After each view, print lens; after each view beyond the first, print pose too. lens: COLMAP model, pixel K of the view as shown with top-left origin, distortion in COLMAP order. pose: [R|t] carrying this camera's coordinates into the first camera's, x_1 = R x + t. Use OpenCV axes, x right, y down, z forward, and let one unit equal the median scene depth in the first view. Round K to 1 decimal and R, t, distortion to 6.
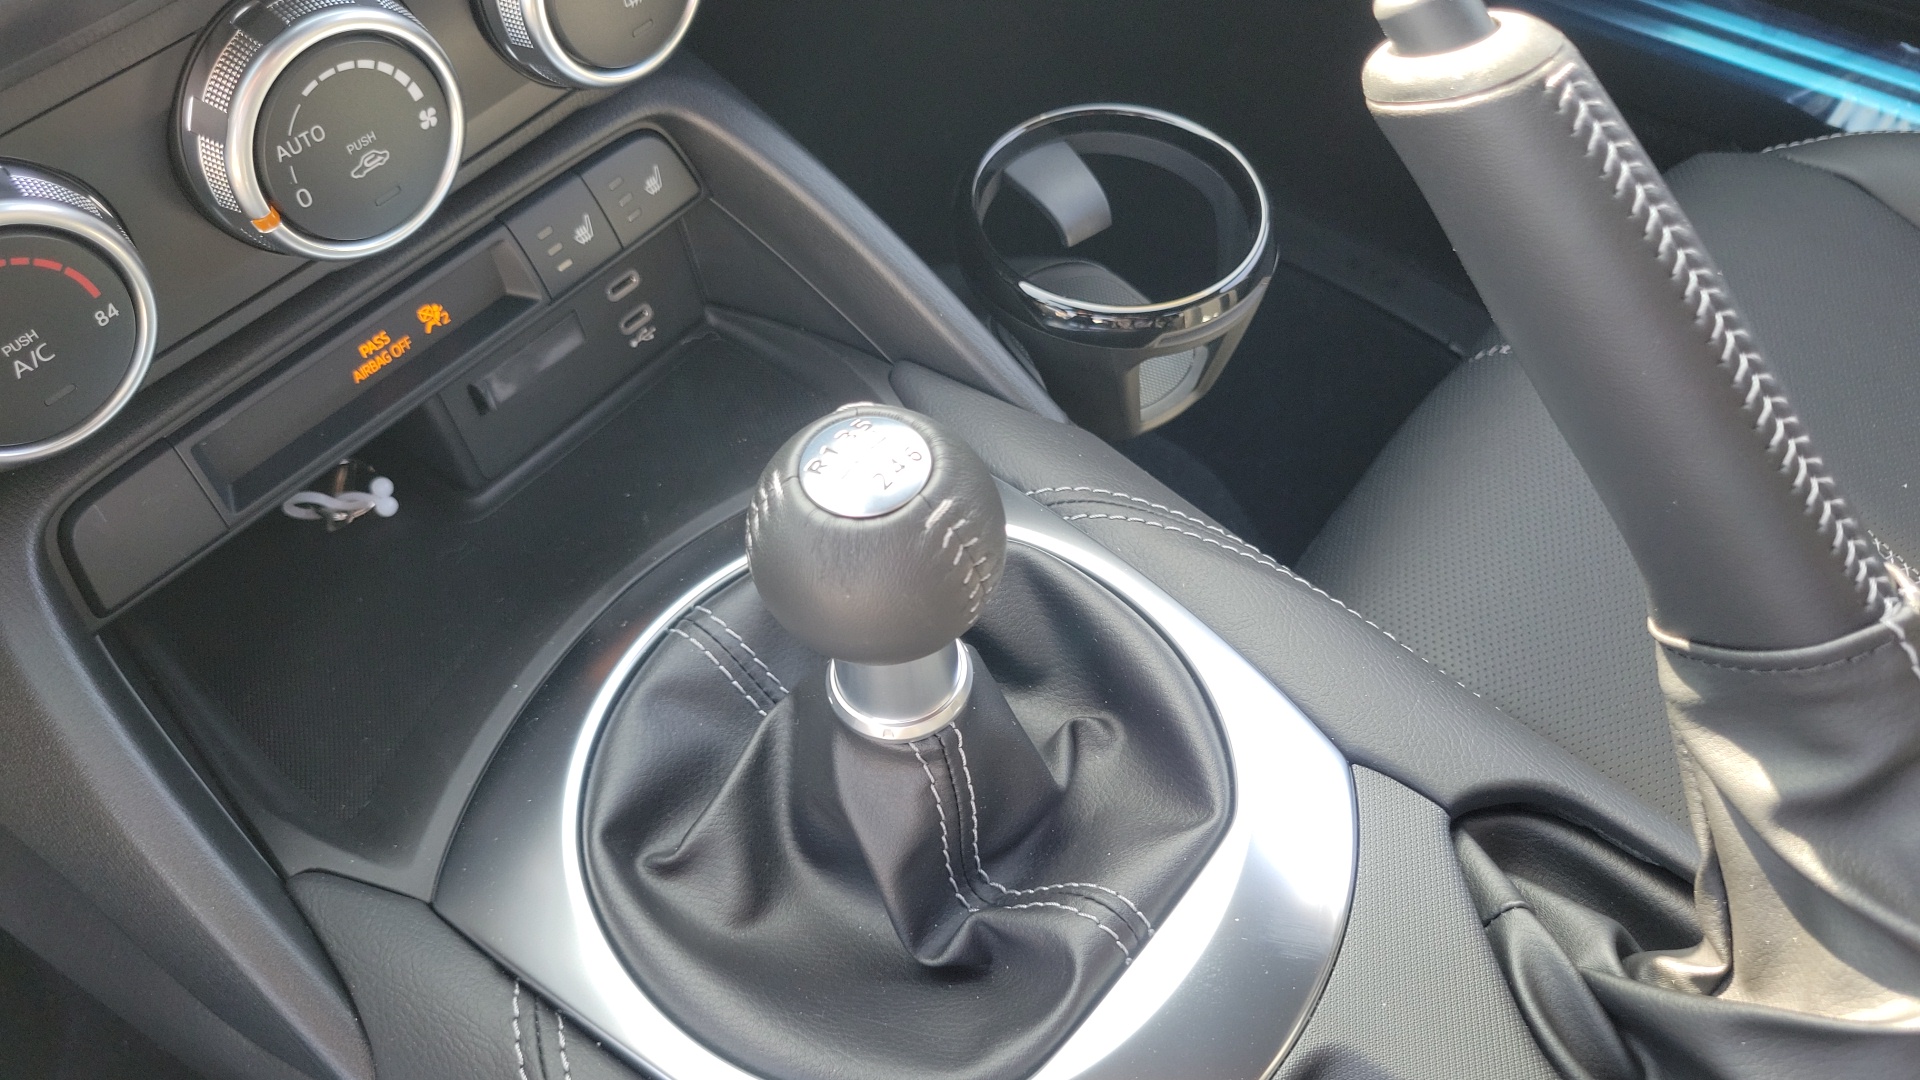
lens RADIAL K [[1456.0, 0, 946.6], [0, 1456.0, 545.0], [0, 0, 1]] dist [0.015808, -0.007721]
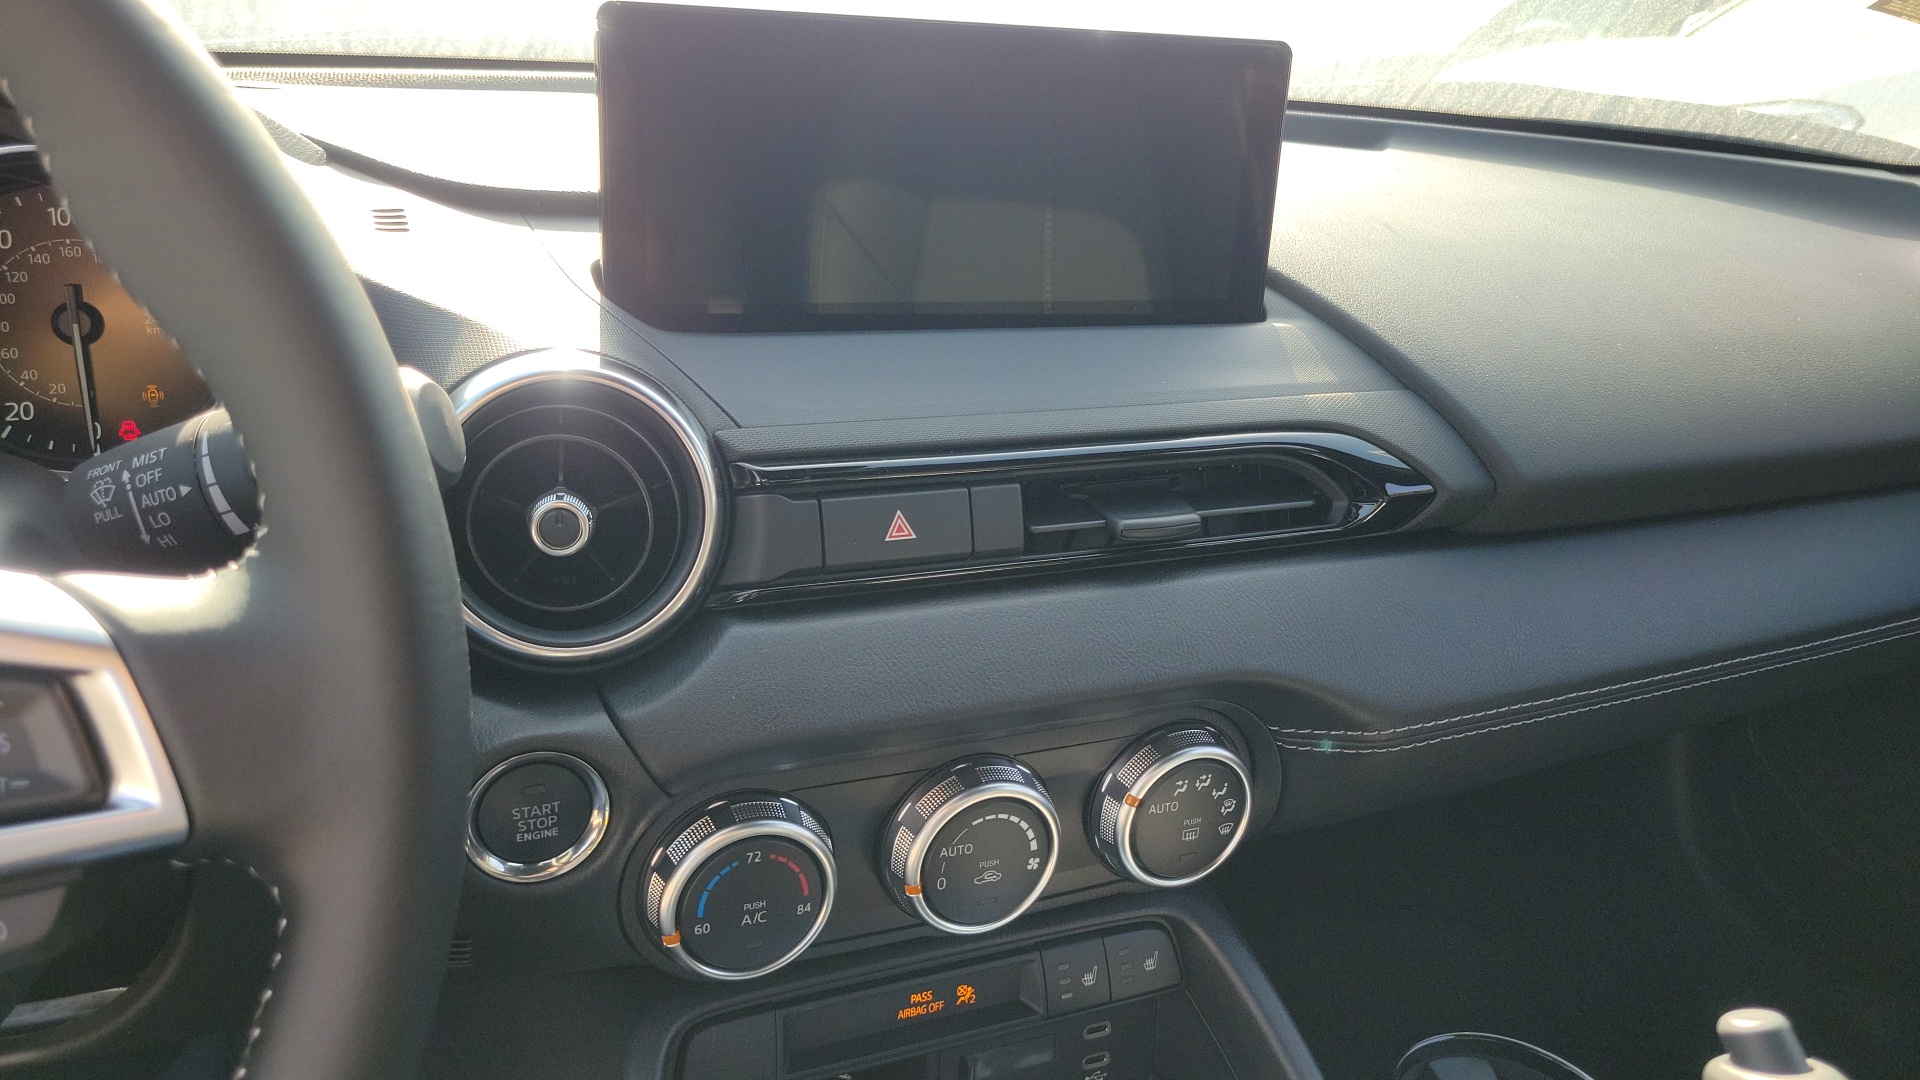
lens RADIAL K [[1456.0, 0, 956.3], [0, 1456.0, 539.7], [0, 0, 1]] dist [0.015808, -0.007721]
pose [[0.895623, 0.252348, -0.366305, 0.030230], [-0.408532, 0.792408, -0.452980, 0.129391], [0.175954, 0.555347, 0.812791, -0.346419]]
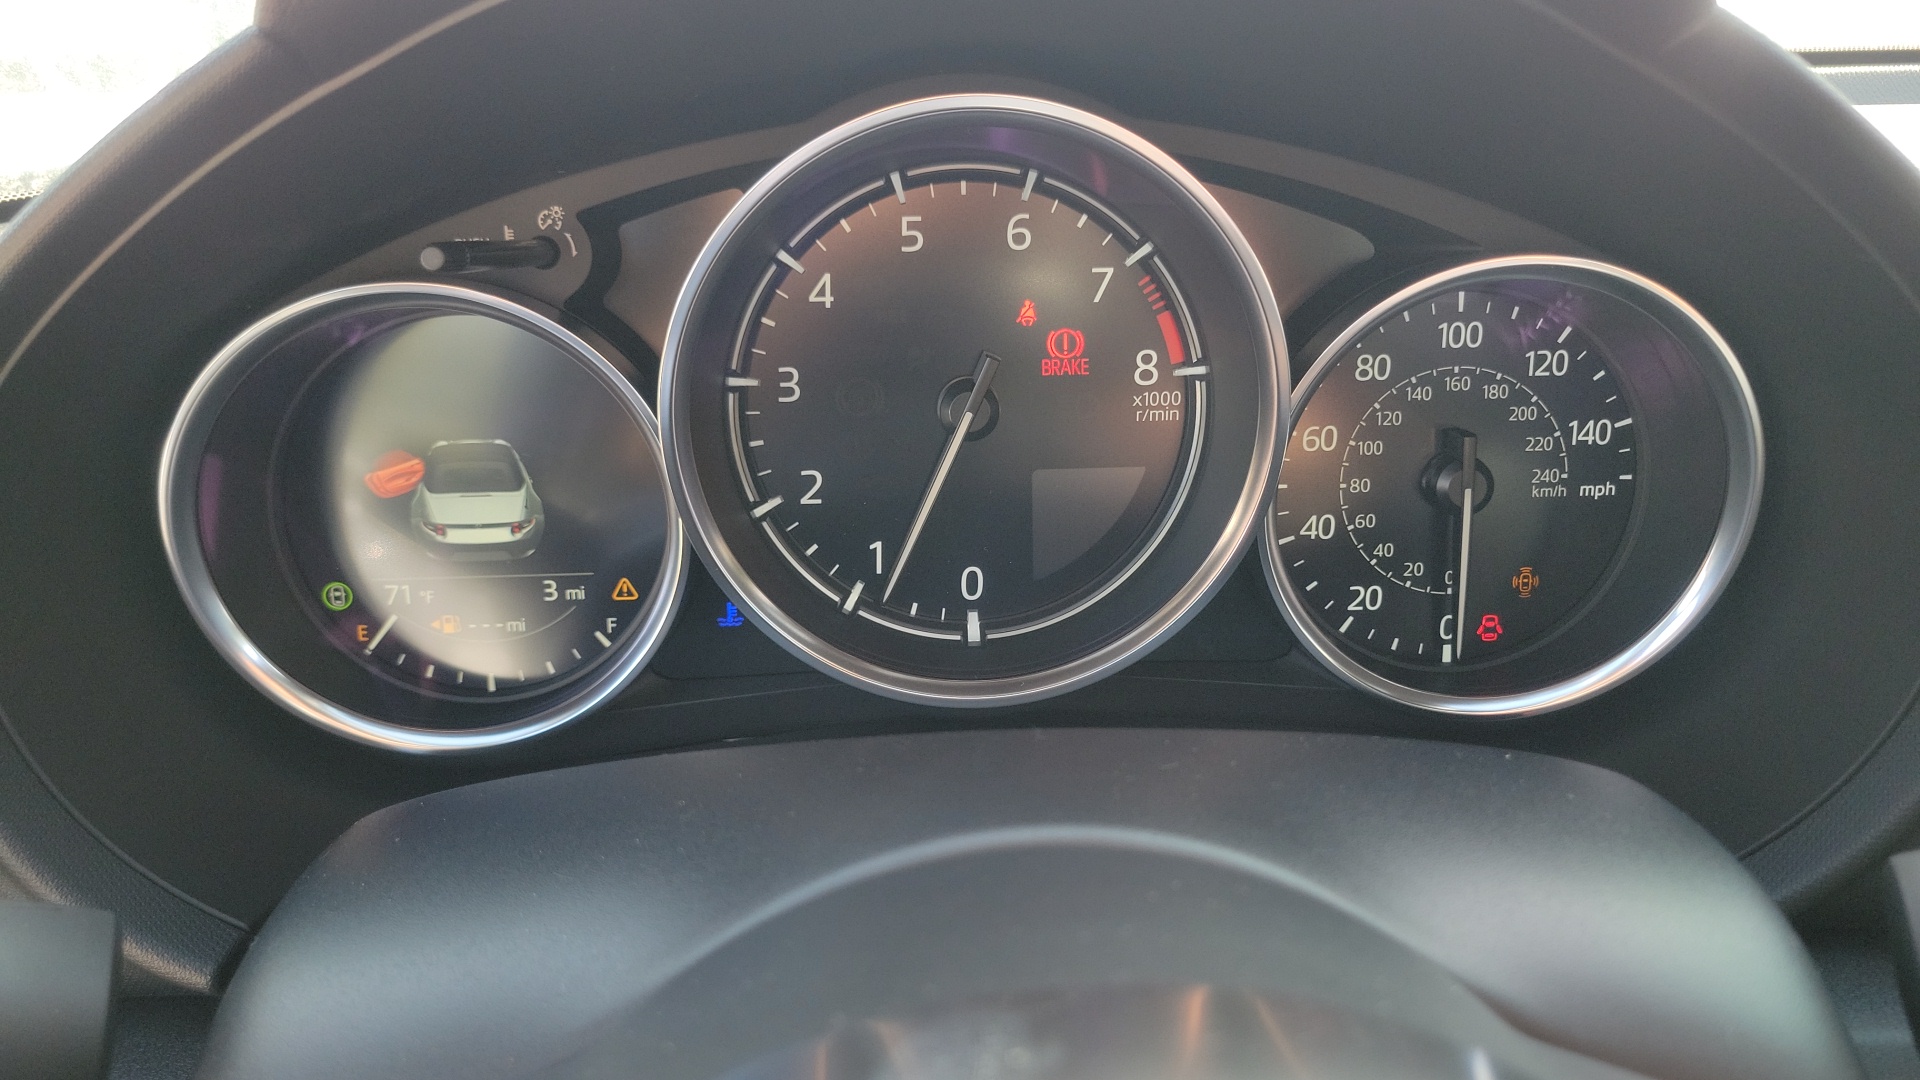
lens RADIAL K [[1456.0, 0, 962.4], [0, 1456.0, 545.2], [0, 0, 1]] dist [0.015808, -0.007721]
pose [[0.687980, 0.347740, -0.636993, -0.756421], [-0.595555, 0.772110, -0.221724, 0.130886], [0.414726, 0.531905, 0.738295, -0.330439]]
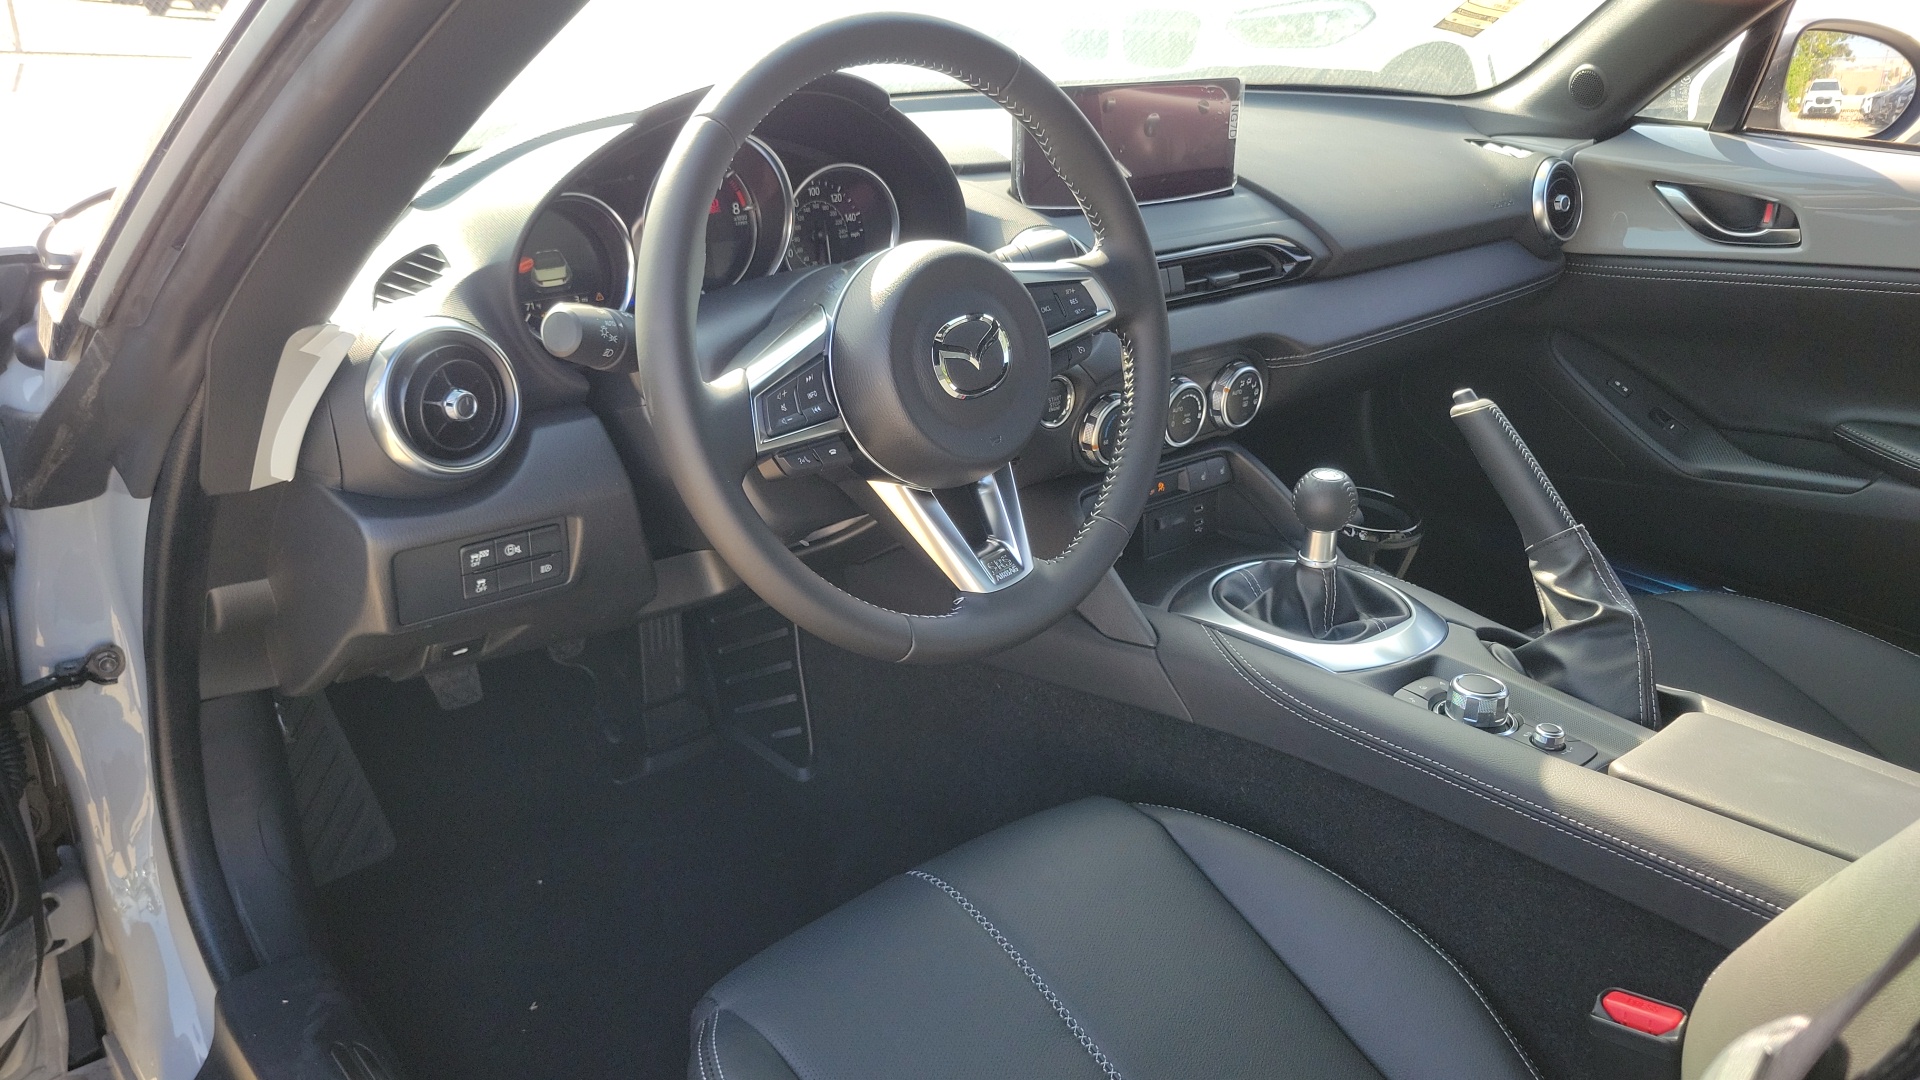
lens RADIAL K [[1456.0, 0, 958.9], [0, 1456.0, 541.8], [0, 0, 1]] dist [0.015808, -0.007721]
pose [[0.985141, 0.135746, -0.105217, -0.452197], [-0.169798, 0.861846, -0.477902, 1.635121], [0.025808, 0.488667, 0.872089, -1.851010]]
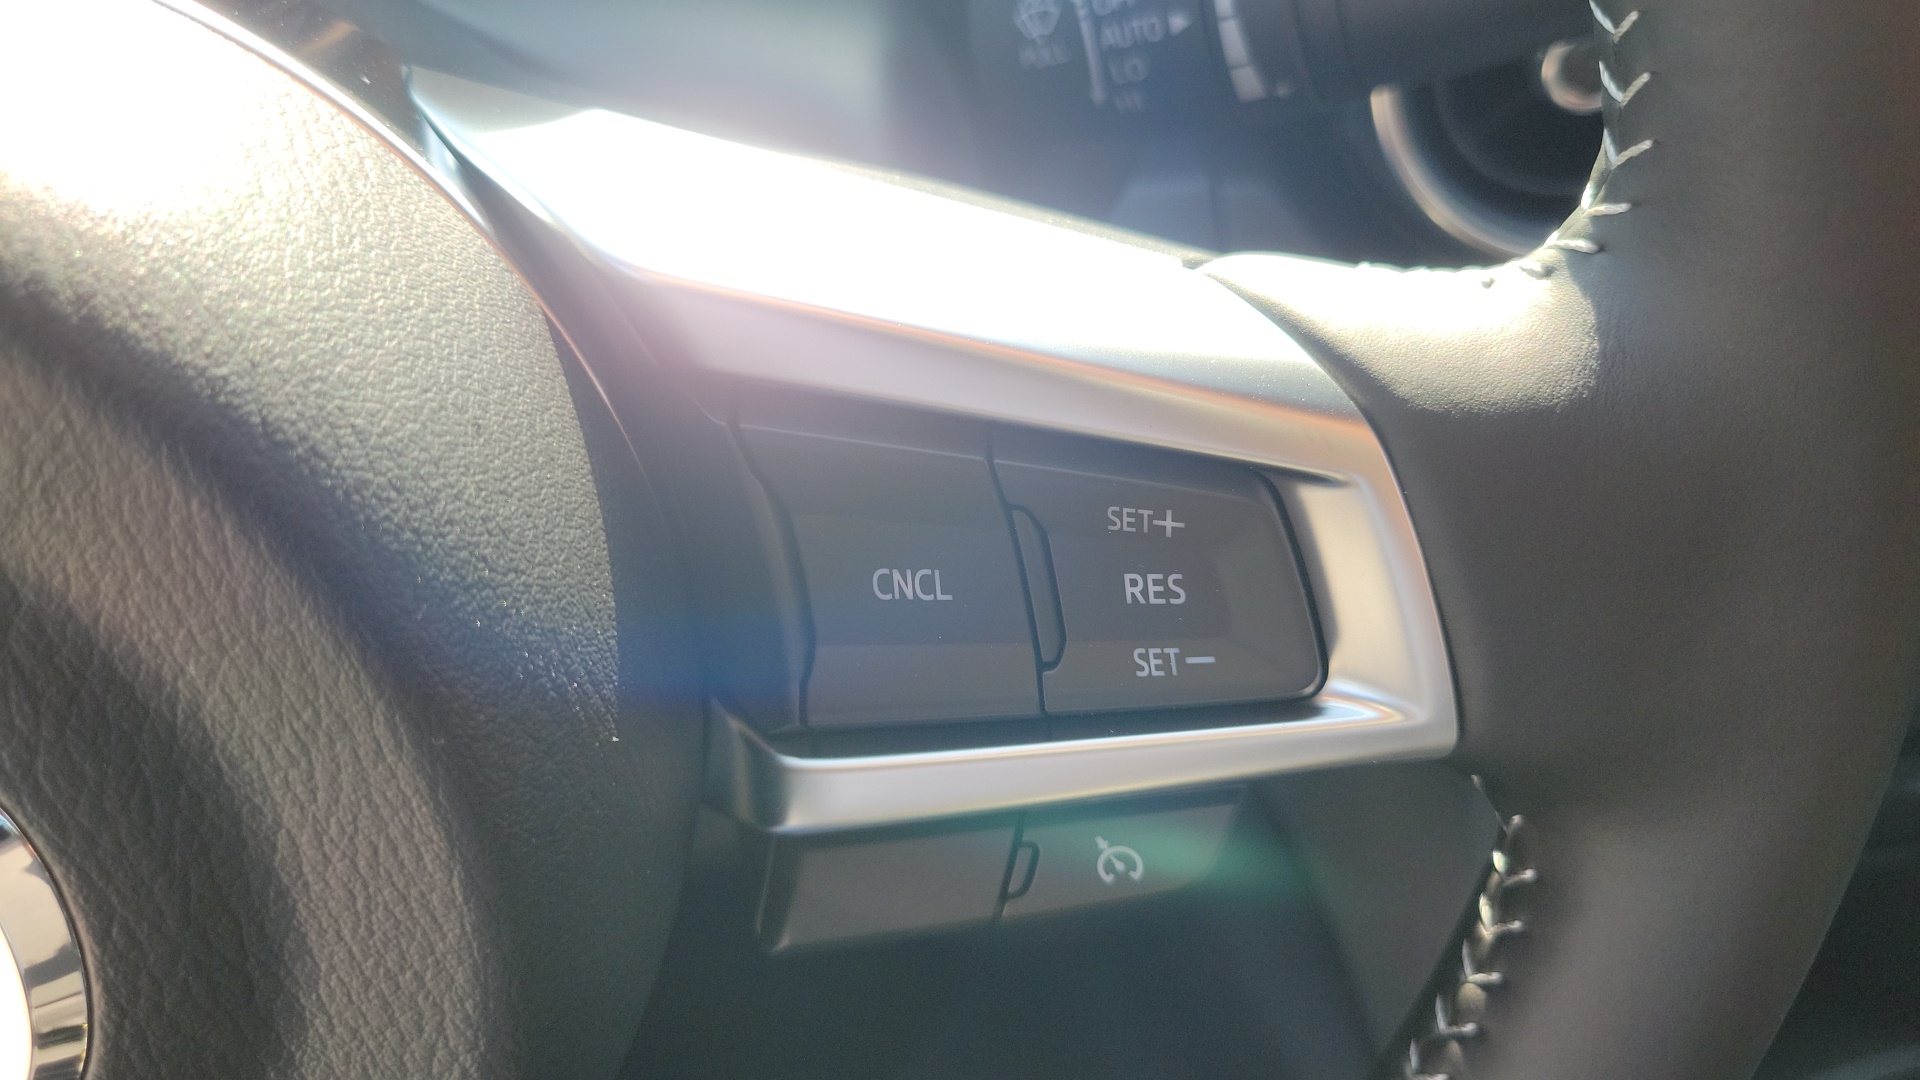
lens RADIAL K [[1456.0, 0, 969.6], [0, 1456.0, 531.3], [0, 0, 1]] dist [0.015808, -0.007721]
pose [[0.749897, 0.487595, -0.447107, -0.440218], [-0.545507, 0.838106, -0.000935, 0.096282], [0.374267, 0.244601, 0.894480, -0.193251]]
